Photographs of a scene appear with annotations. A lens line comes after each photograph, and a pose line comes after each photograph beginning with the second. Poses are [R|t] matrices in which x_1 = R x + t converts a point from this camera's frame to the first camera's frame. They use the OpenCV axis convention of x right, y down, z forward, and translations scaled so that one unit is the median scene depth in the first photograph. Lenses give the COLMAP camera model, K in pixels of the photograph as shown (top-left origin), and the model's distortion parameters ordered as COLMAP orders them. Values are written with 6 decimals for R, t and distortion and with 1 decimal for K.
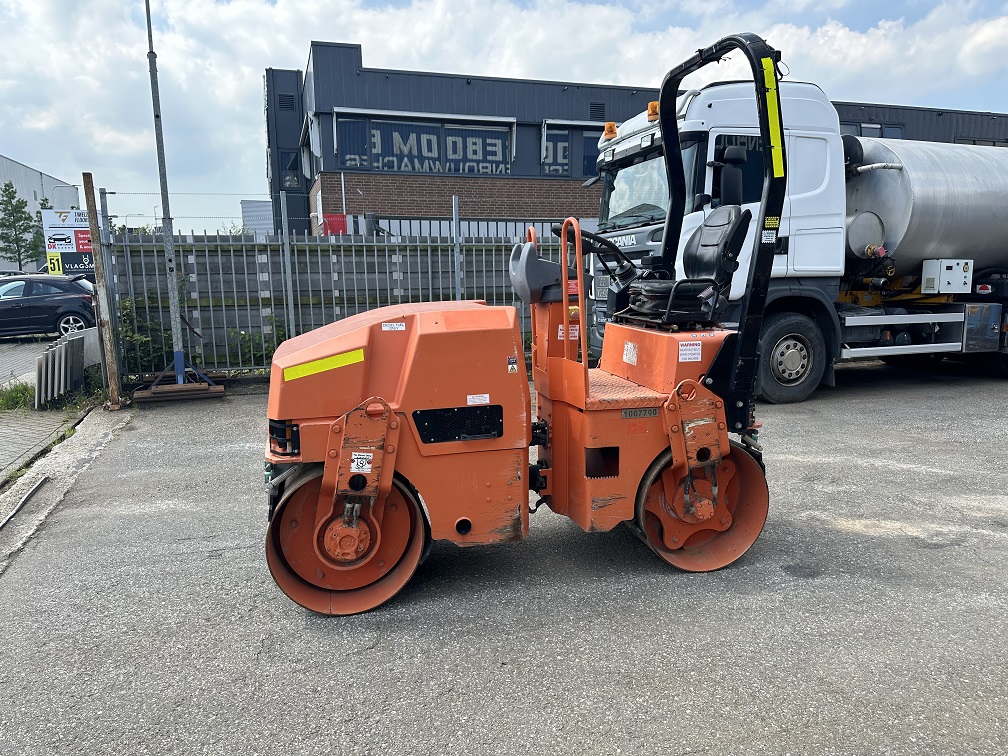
lens RADIAL K [[705.9, 0, 505.4], [0, 705.9, 393.0], [0, 0, 1]] dist [0.082236, -0.102090]
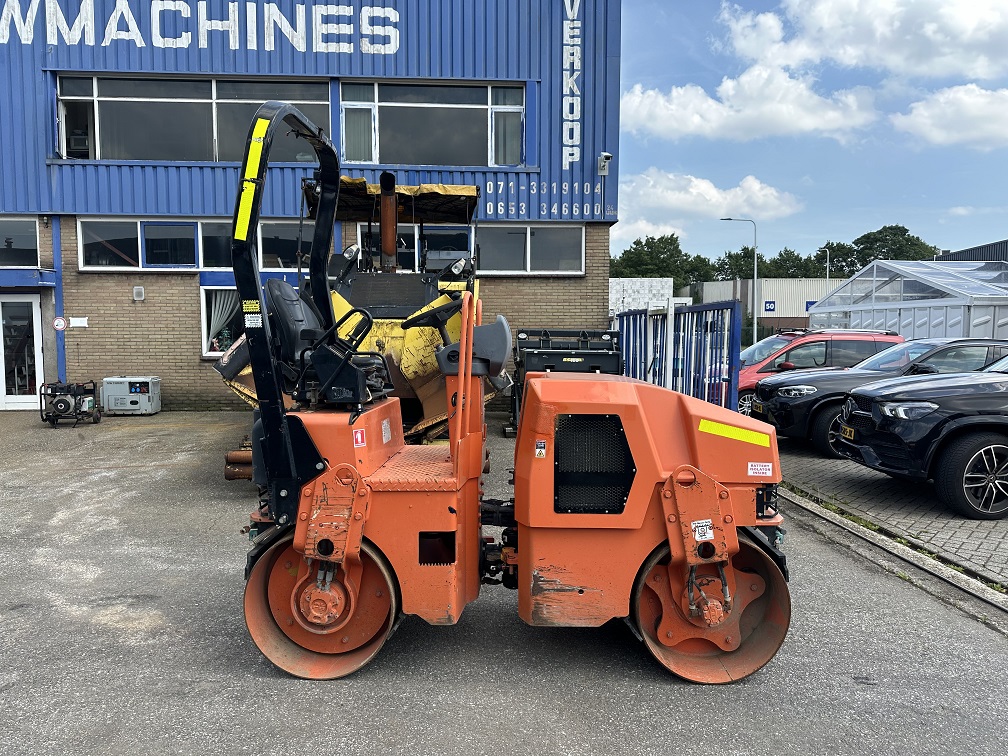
lens RADIAL K [[705.9, 0, 505.4], [0, 705.9, 393.0], [0, 0, 1]] dist [0.082236, -0.102090]
pose [[-0.965440, -0.008624, 0.260484, -0.196968], [0.058857, 0.966419, 0.250141, -0.294846], [-0.253894, 0.256827, -0.932512, 1.613320]]
